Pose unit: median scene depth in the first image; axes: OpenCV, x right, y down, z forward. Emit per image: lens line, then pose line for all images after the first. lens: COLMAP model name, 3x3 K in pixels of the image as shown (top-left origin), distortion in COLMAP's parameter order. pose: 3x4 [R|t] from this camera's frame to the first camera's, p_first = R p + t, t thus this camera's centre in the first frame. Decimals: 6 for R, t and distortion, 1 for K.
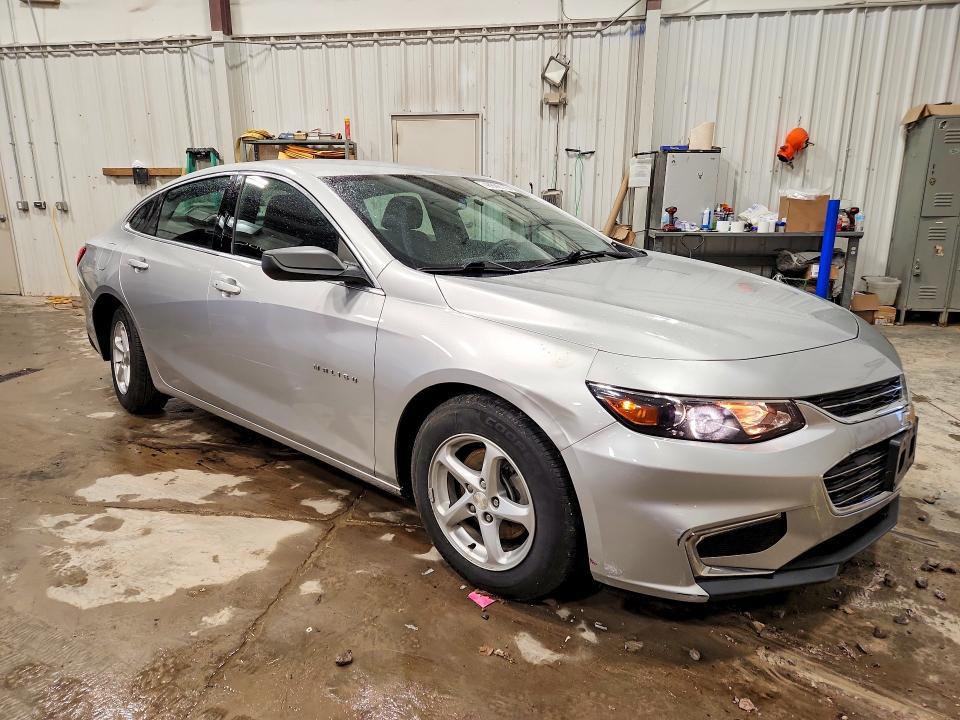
lens RADIAL K [[683.5, 0, 475.1], [0, 683.5, 376.2], [0, 0, 1]] dist [0.076193, -0.072761]
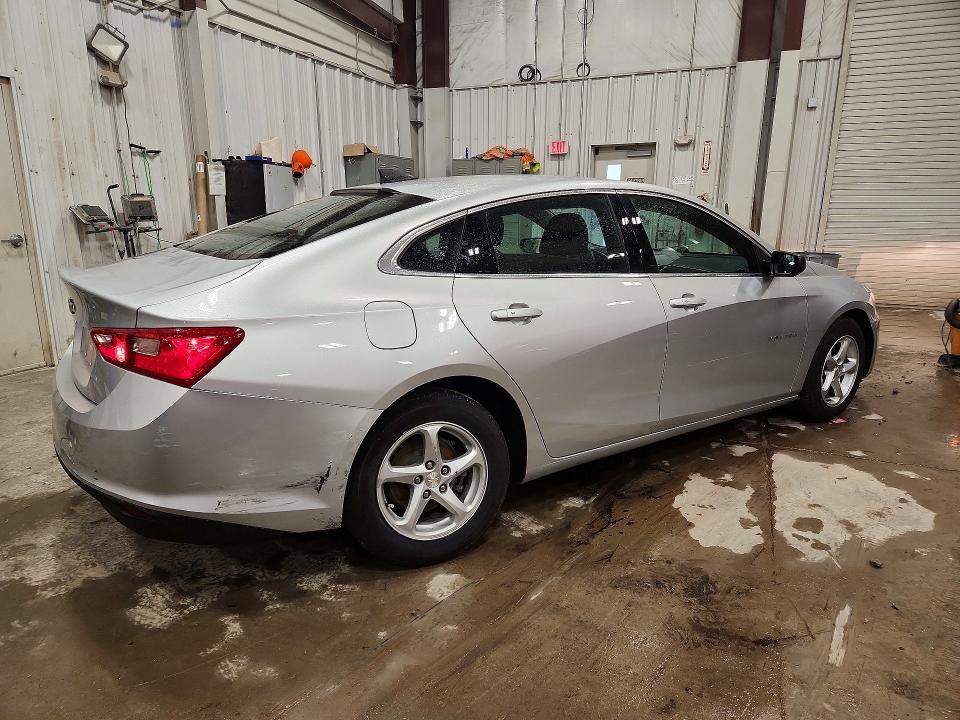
lens RADIAL K [[683.5, 0, 475.1], [0, 683.5, 376.2], [0, 0, 1]] dist [0.076193, -0.072761]
pose [[0.156241, -0.231528, 0.960200, -1.344058], [0.236170, 0.952697, 0.191290, -0.277845], [-0.959068, 0.196884, 0.203530, 1.050191]]
